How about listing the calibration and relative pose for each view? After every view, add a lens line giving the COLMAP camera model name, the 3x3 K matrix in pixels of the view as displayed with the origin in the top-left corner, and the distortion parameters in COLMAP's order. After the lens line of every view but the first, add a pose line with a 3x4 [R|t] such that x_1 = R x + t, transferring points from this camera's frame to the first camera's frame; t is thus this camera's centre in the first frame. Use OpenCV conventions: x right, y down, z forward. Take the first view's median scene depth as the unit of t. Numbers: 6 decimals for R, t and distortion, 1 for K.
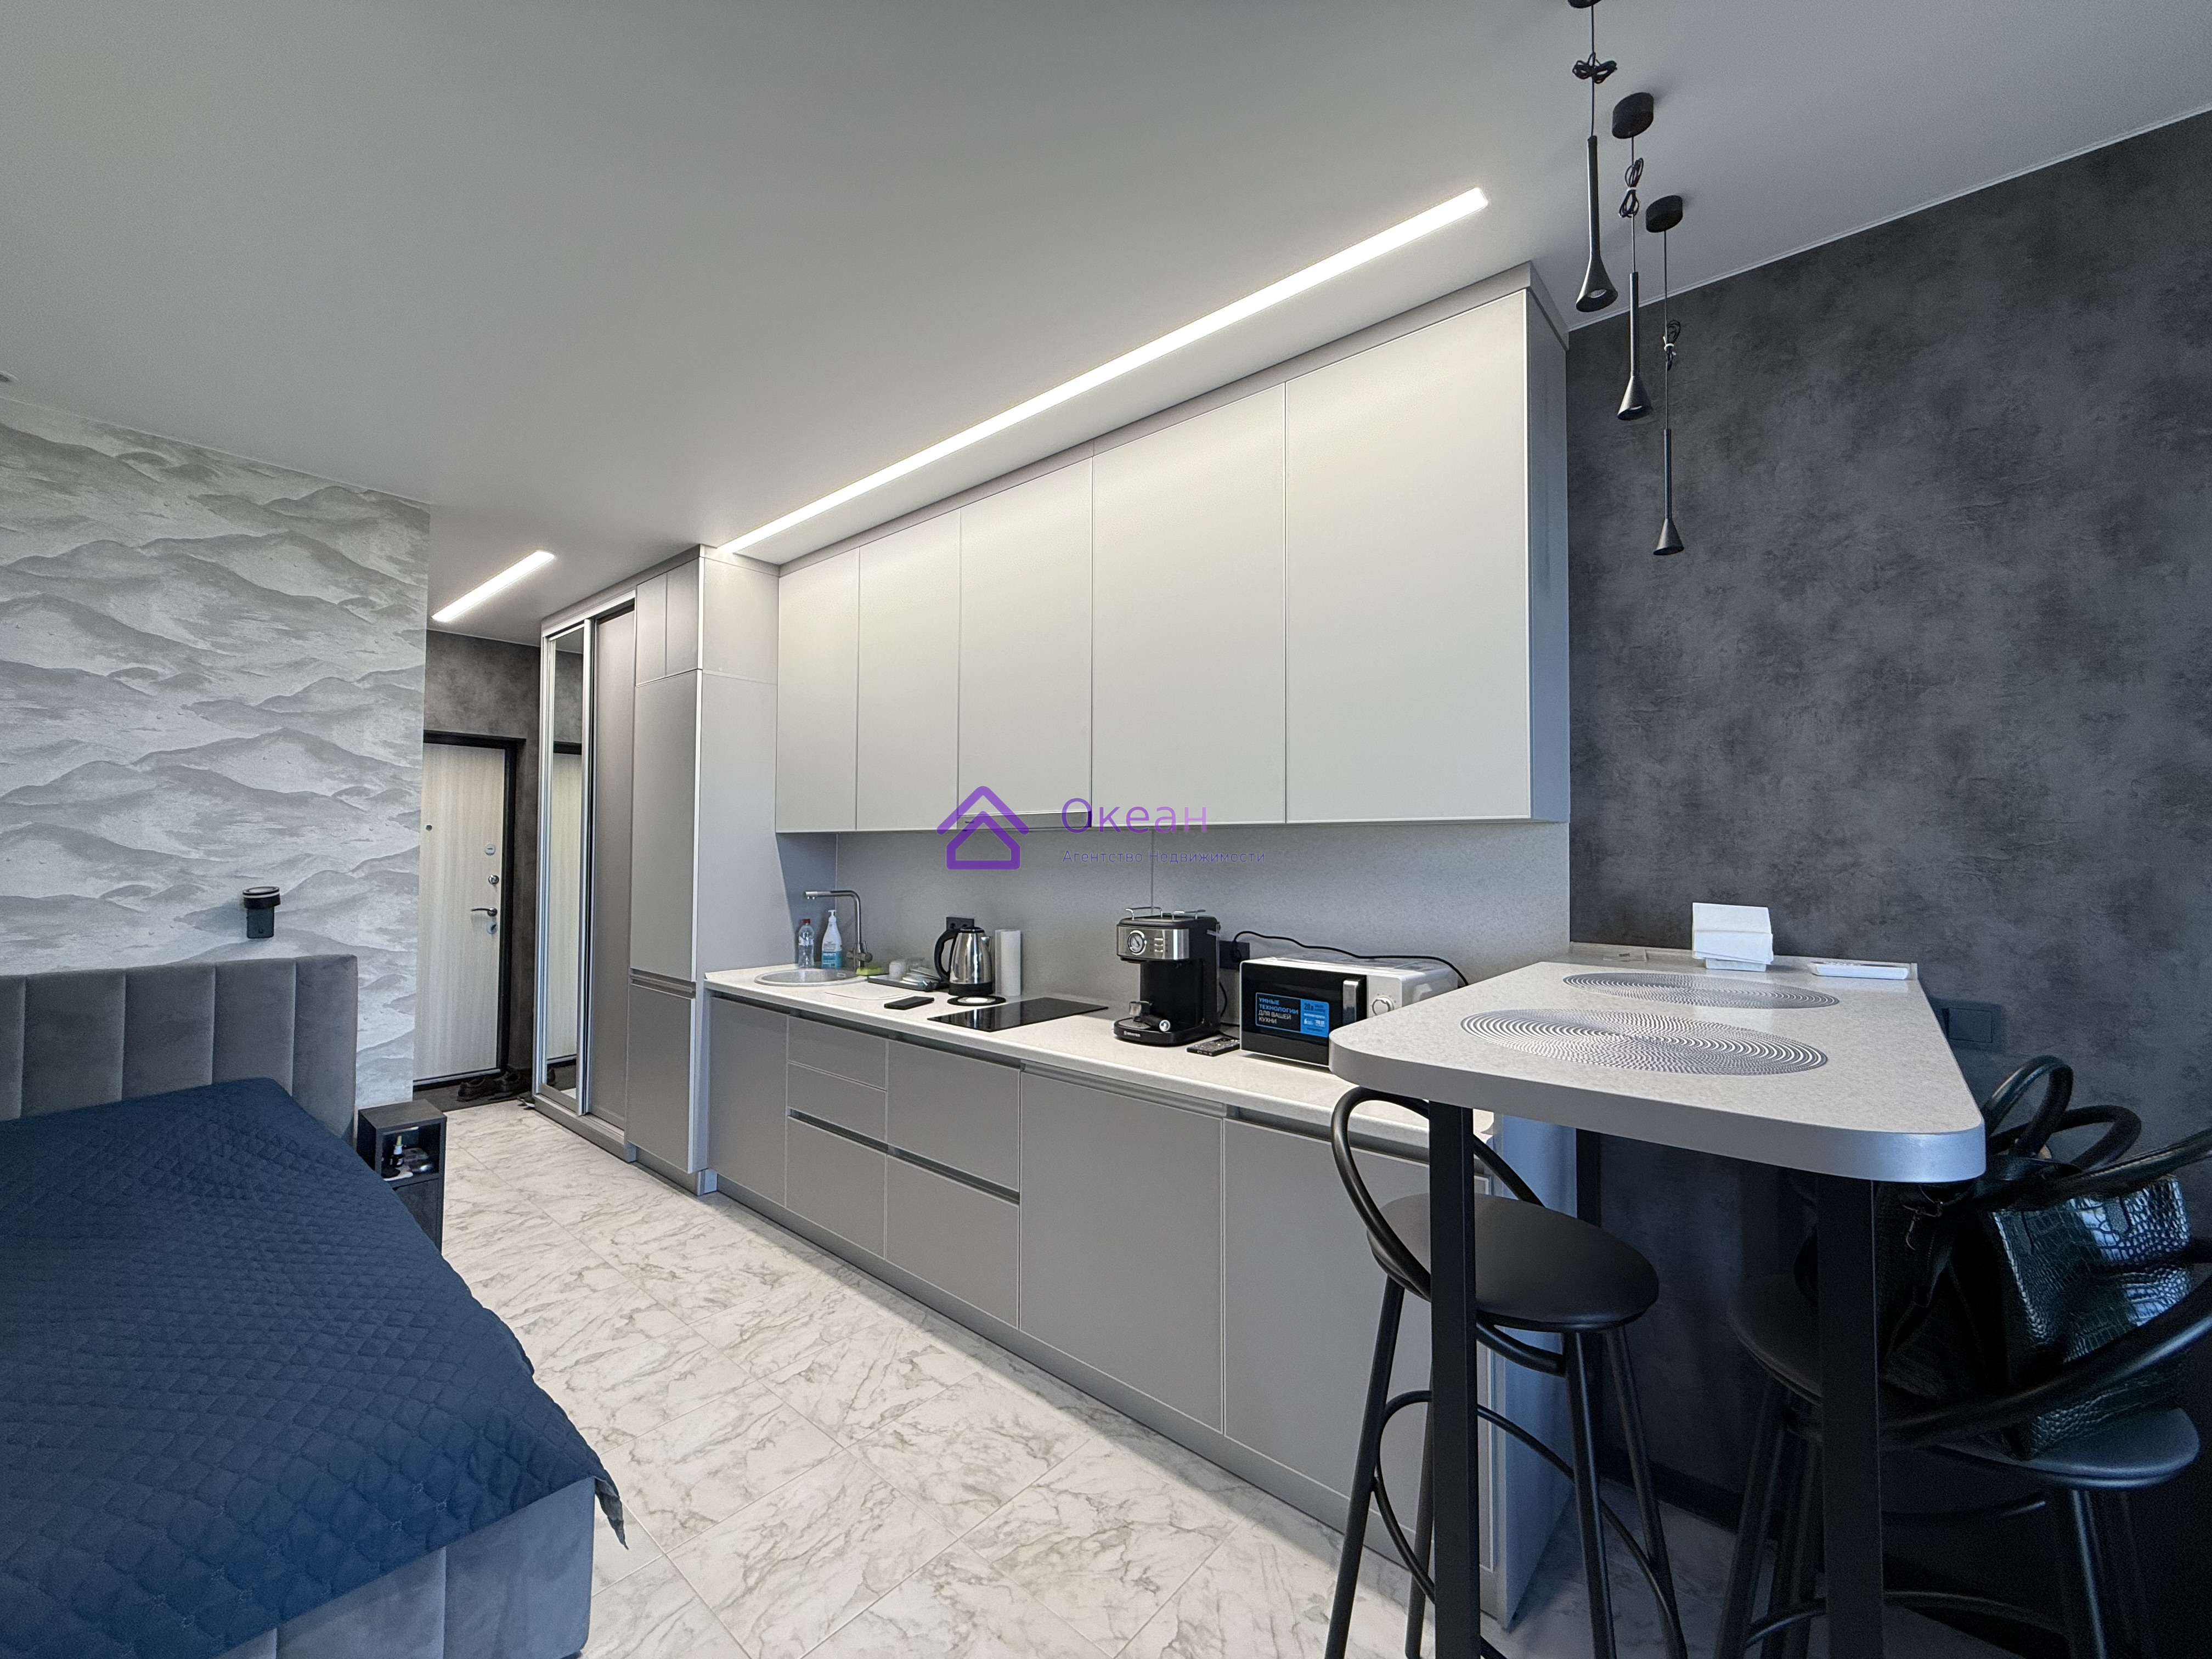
lens RADIAL K [[882.8, 0, 1097.5], [0, 882.8, 829.5], [0, 0, 1]] dist [0.000922, -0.000502]
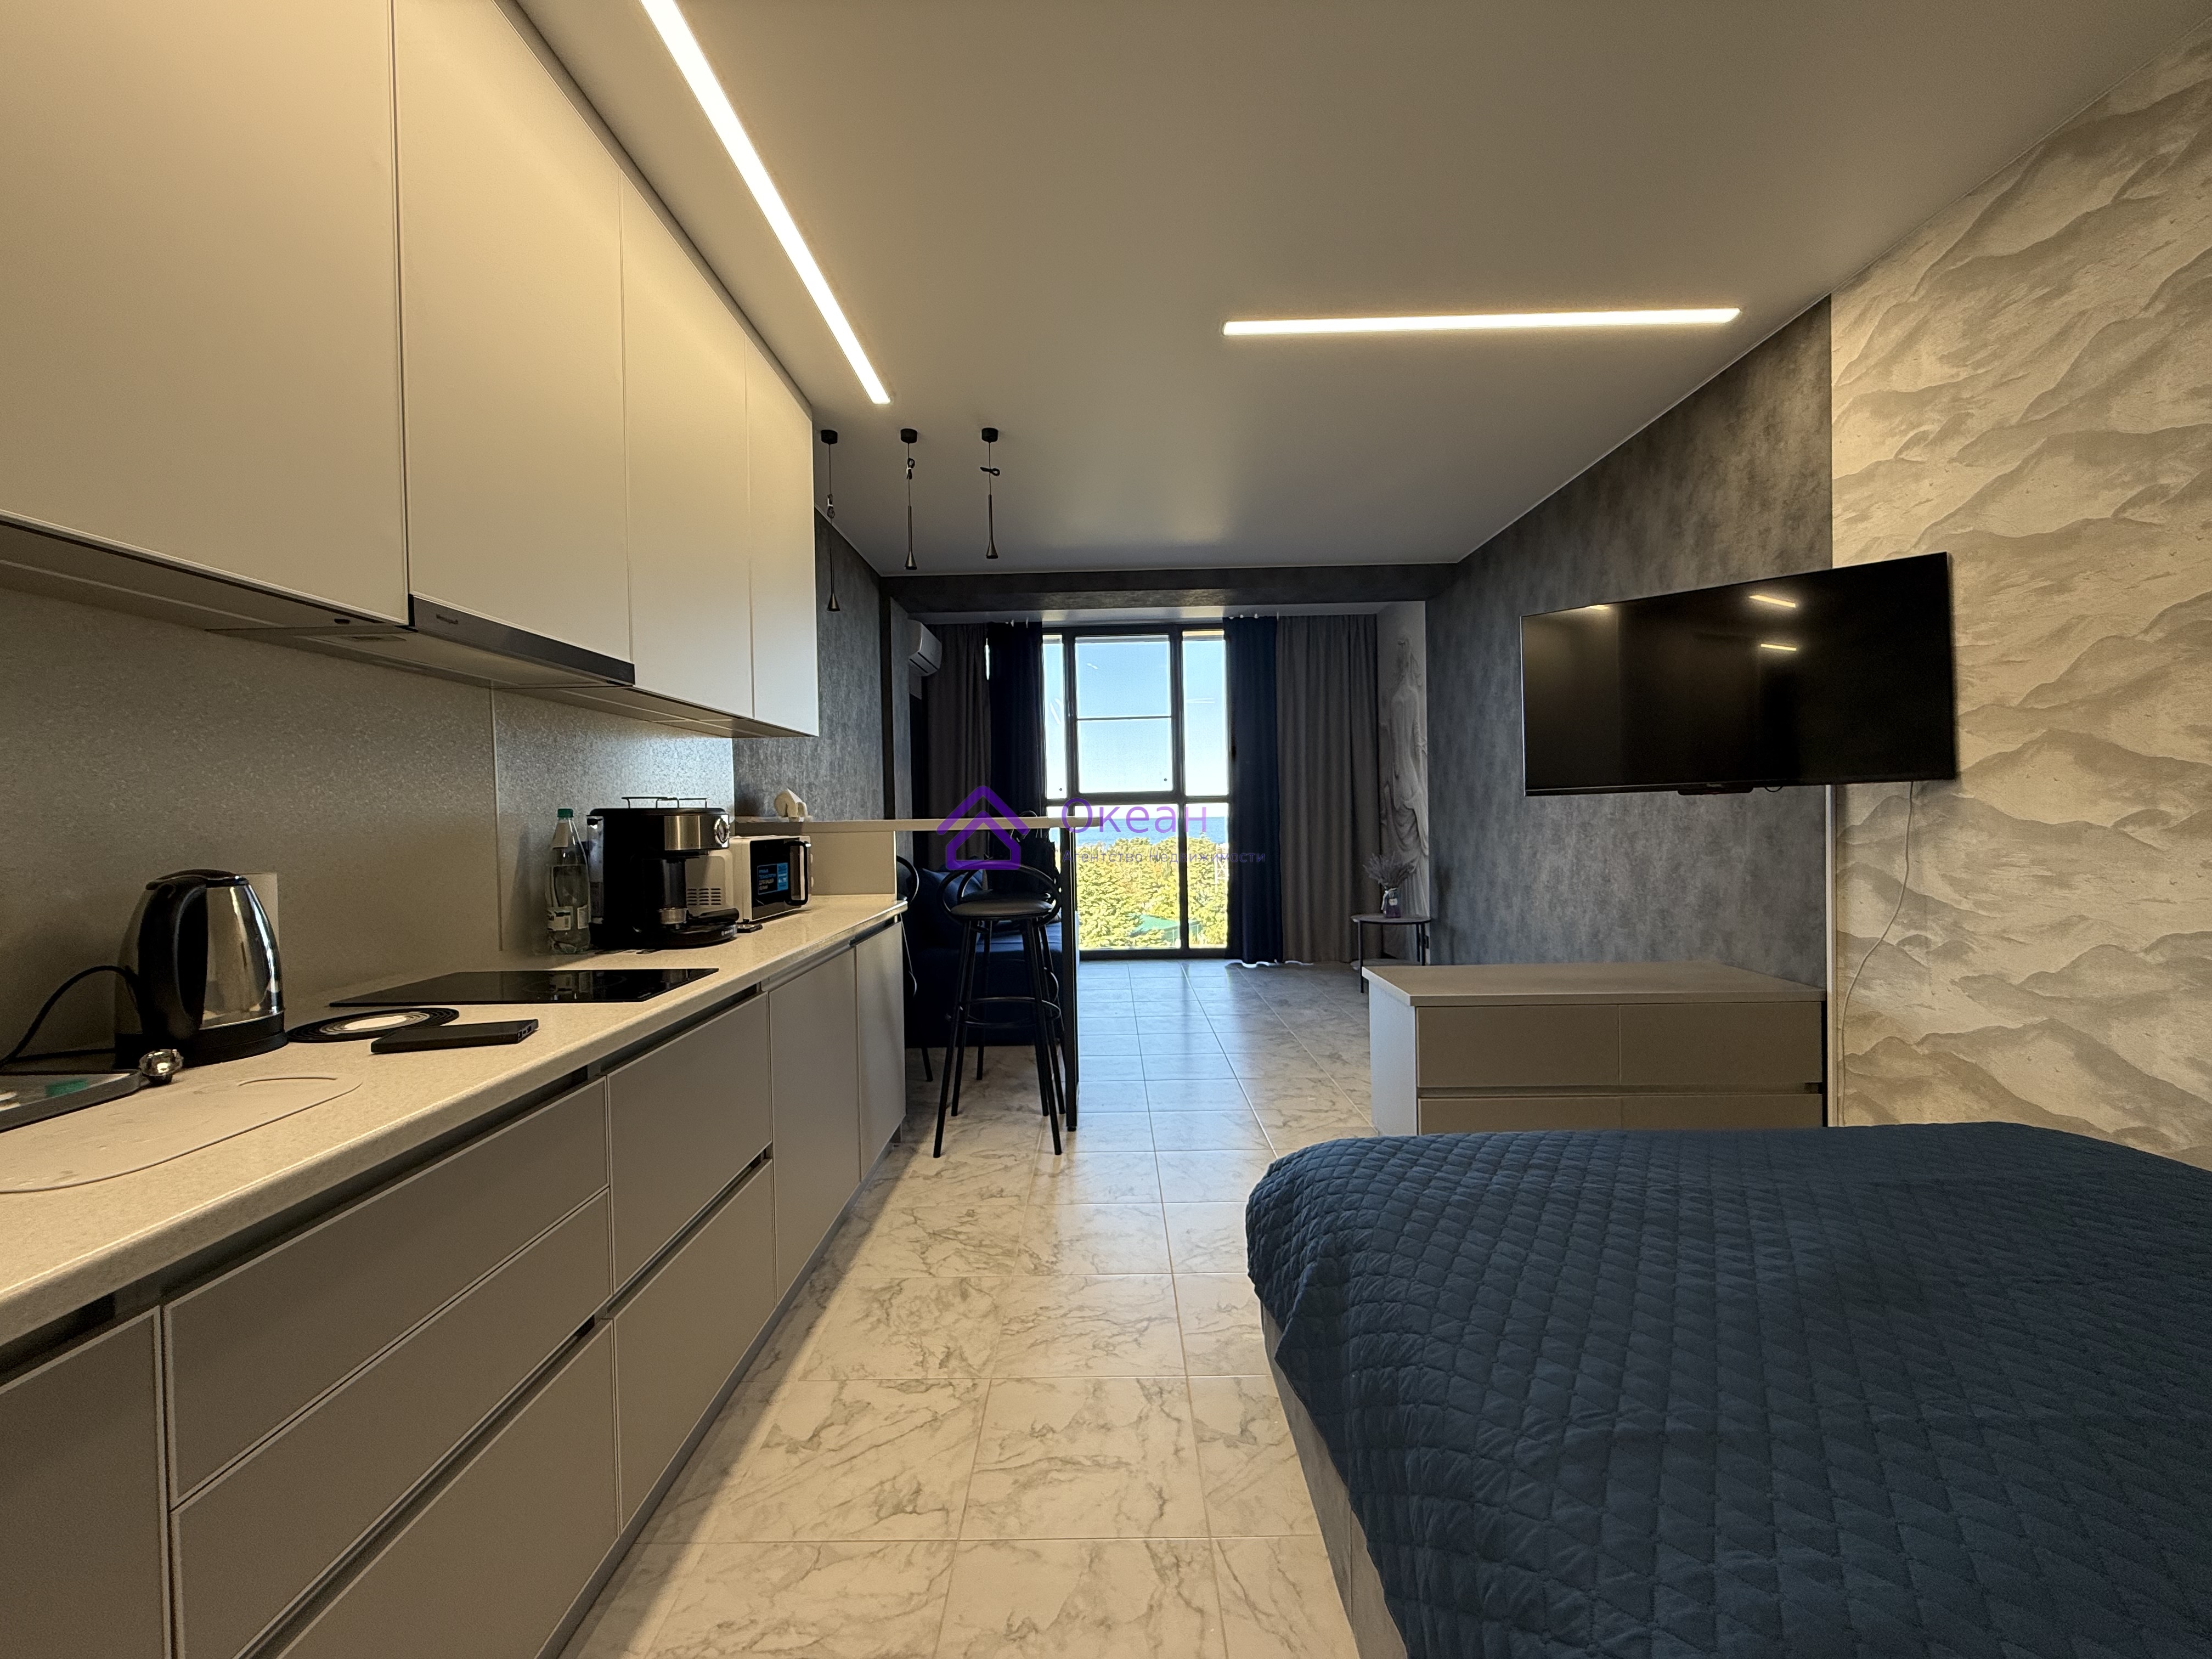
lens RADIAL K [[882.8, 0, 1103.7], [0, 882.8, 827.8], [0, 0, 1]] dist [0.000922, -0.000502]
pose [[-0.653202, -0.003551, 0.757176, -0.867110], [-0.001968, 0.999994, 0.002992, 0.116653], [-0.757182, 0.000464, -0.653204, 1.253651]]
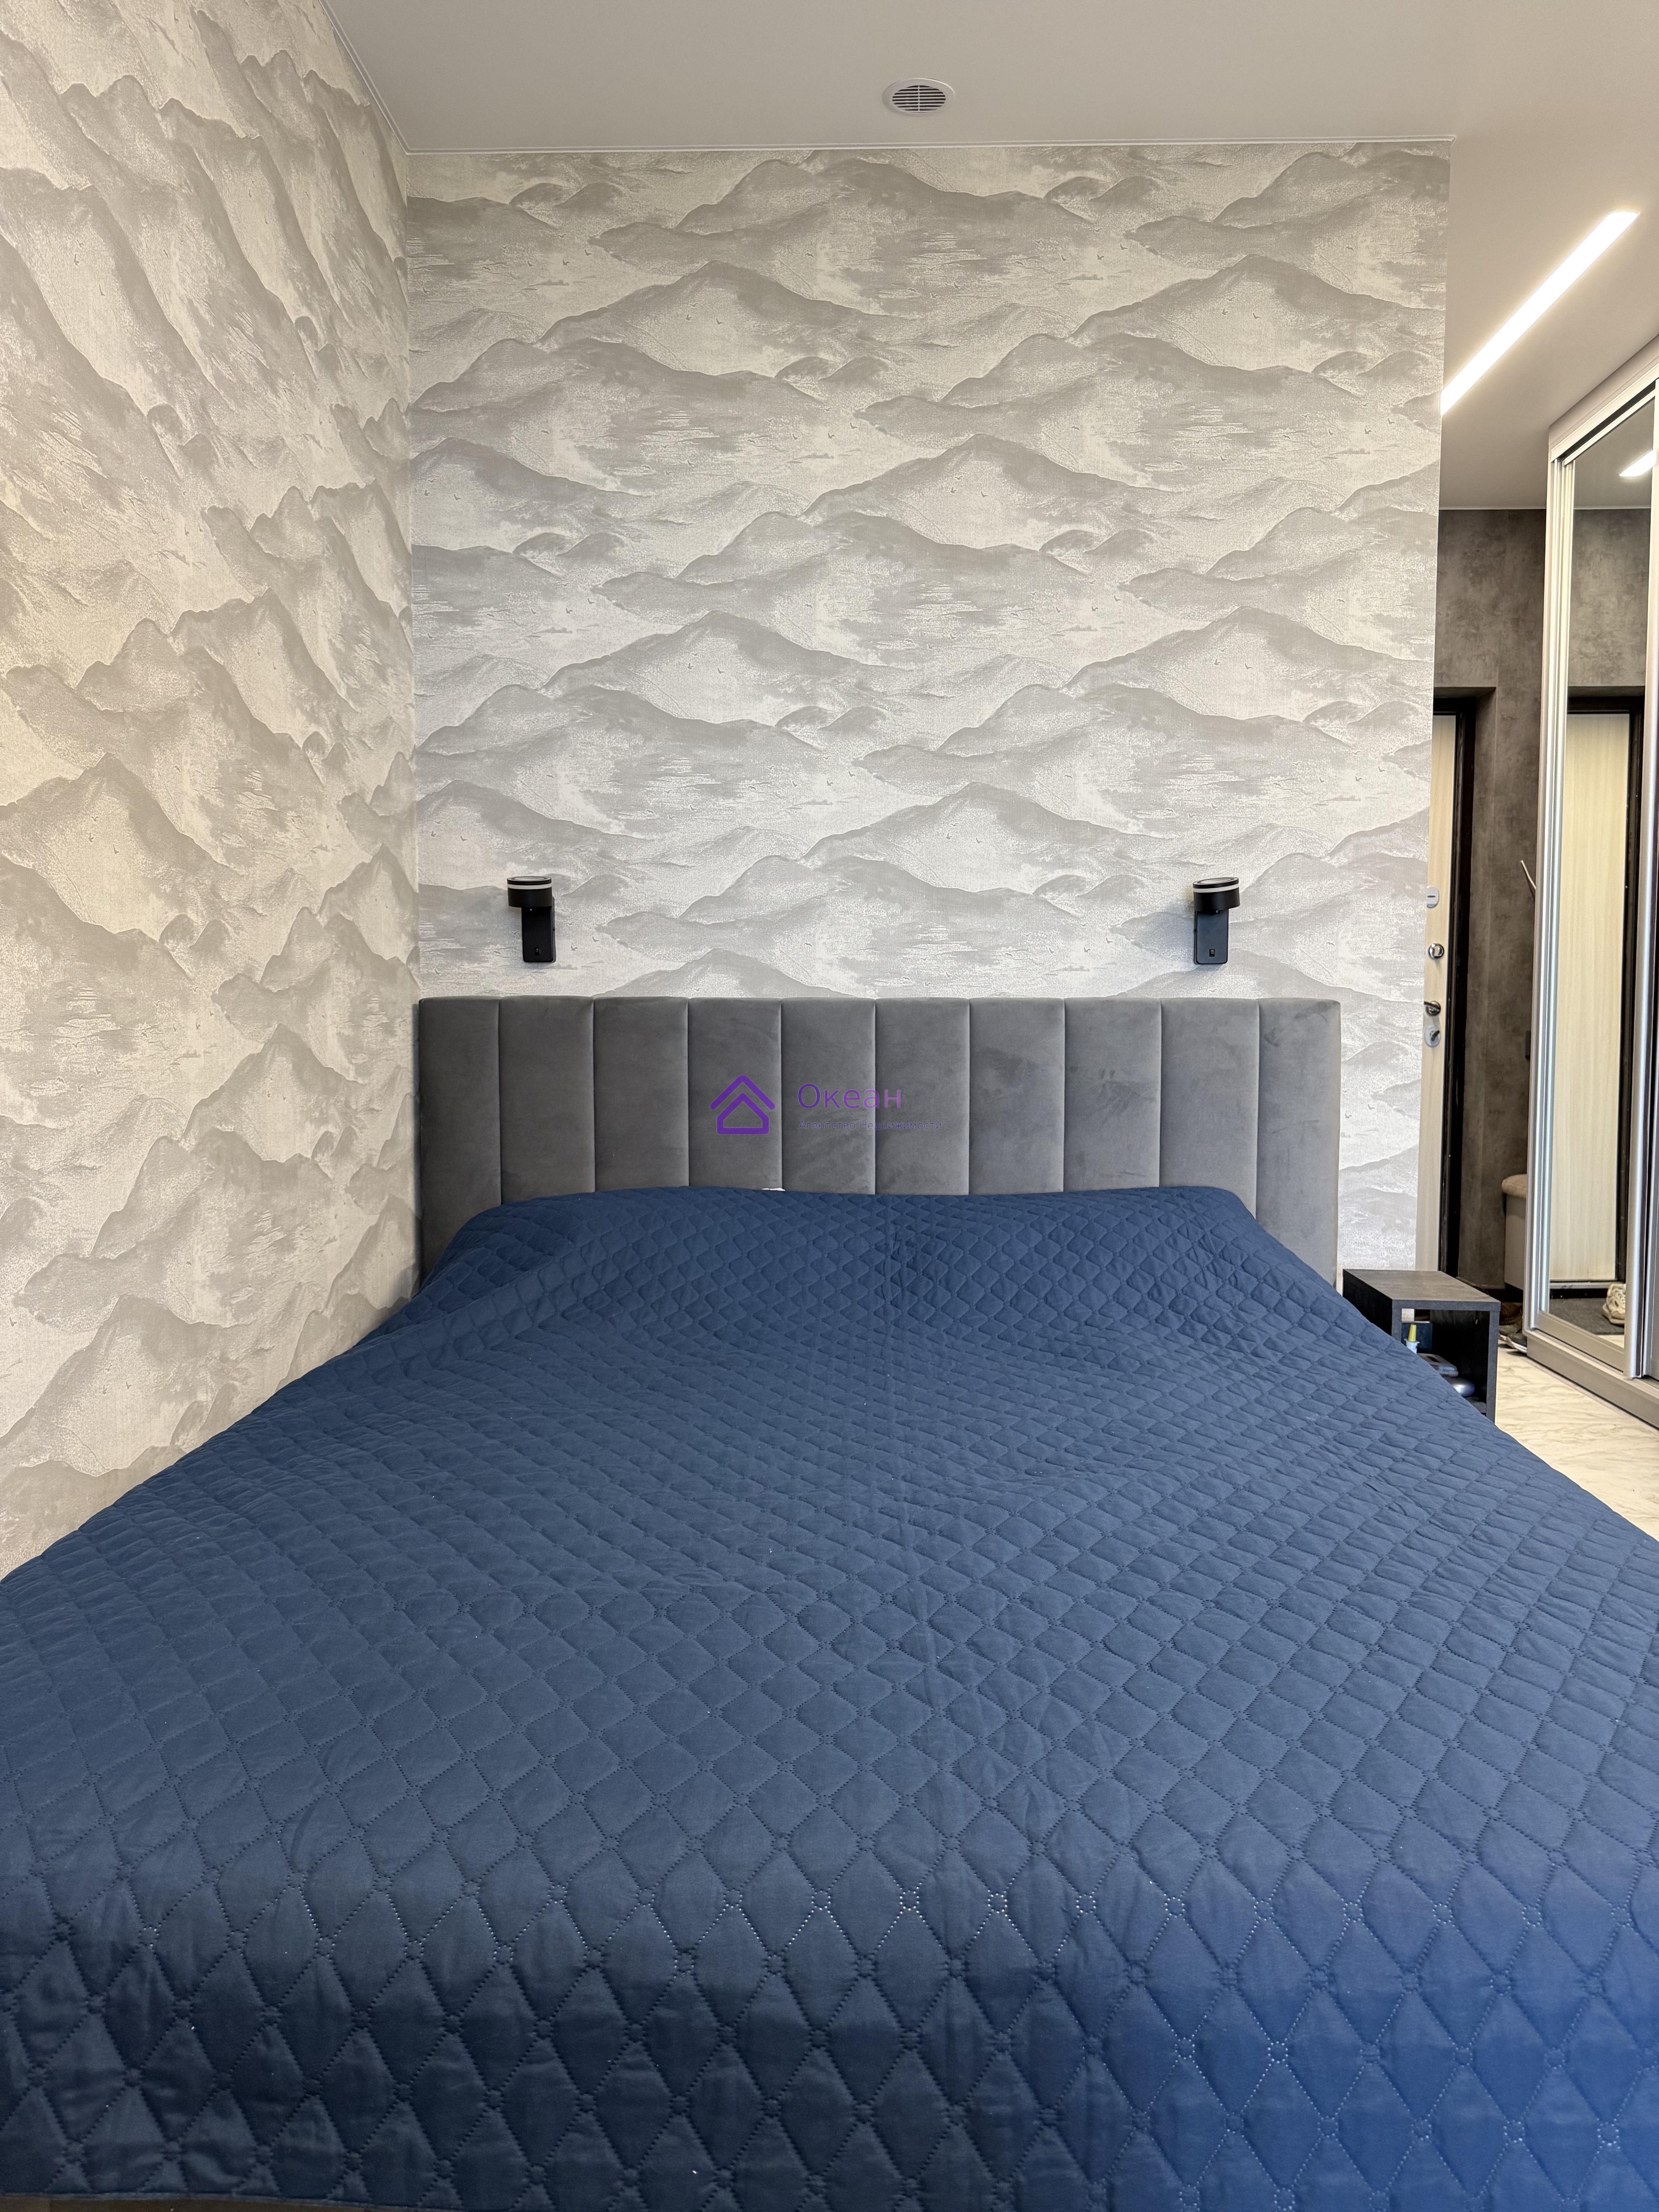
lens RADIAL K [[1564.1, 0, 787.0], [0, 1564.1, 1094.8], [0, 0, 1]] dist [0.065155, -0.075520]
pose [[0.607762, 0.044090, -0.792895, -0.285096], [0.026082, 0.996811, 0.075420, 0.135159], [0.793691, -0.066518, 0.604673, 0.114415]]
